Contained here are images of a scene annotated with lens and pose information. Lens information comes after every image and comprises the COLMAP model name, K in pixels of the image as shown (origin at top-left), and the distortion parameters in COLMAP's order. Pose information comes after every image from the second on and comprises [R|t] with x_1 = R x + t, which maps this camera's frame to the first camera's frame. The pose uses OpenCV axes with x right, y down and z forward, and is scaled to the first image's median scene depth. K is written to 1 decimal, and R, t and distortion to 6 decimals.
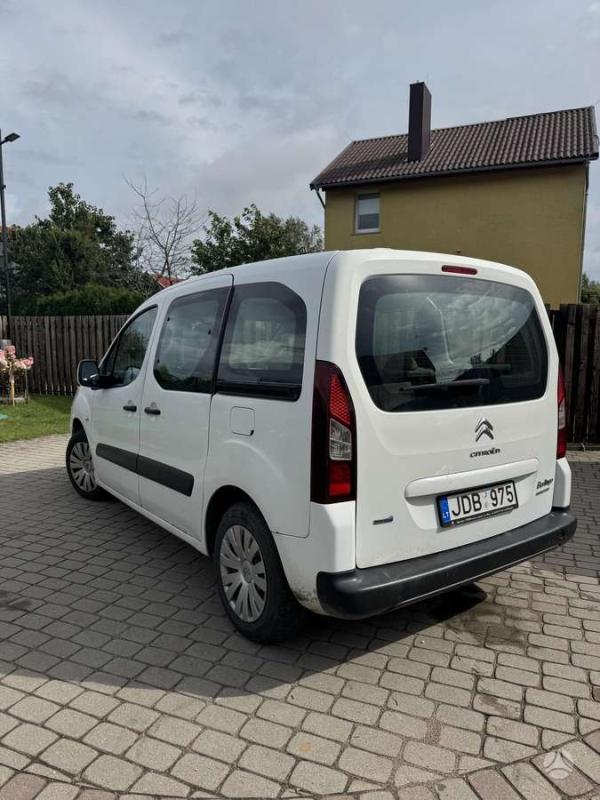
lens RADIAL K [[592.7, 0, 300.0], [0, 592.7, 400.0], [0, 0, 1]] dist [0.076617, -0.048130]
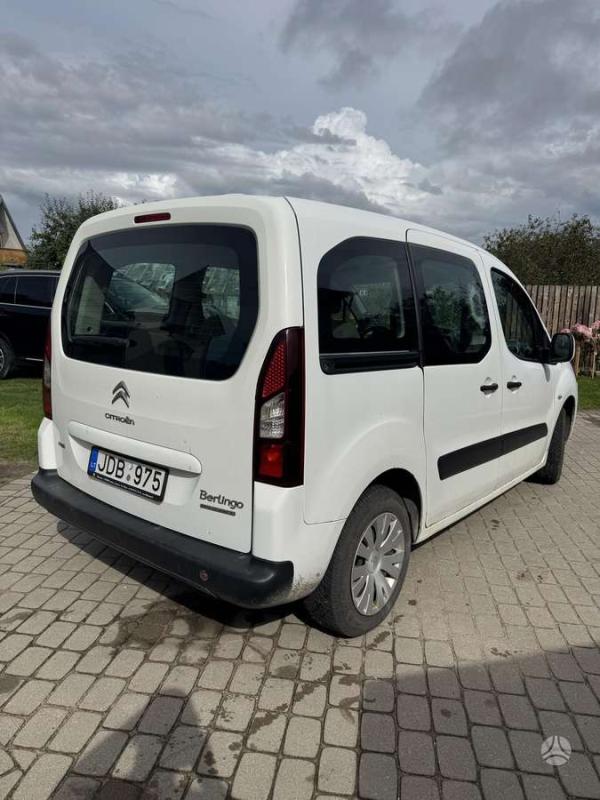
lens RADIAL K [[592.7, 0, 300.0], [0, 592.7, 400.0], [0, 0, 1]] dist [0.076617, -0.048130]
pose [[0.190988, 0.152692, -0.969644, 1.220841], [-0.112370, 0.984734, 0.132935, -0.091965], [0.975139, 0.083570, 0.205230, 1.050046]]
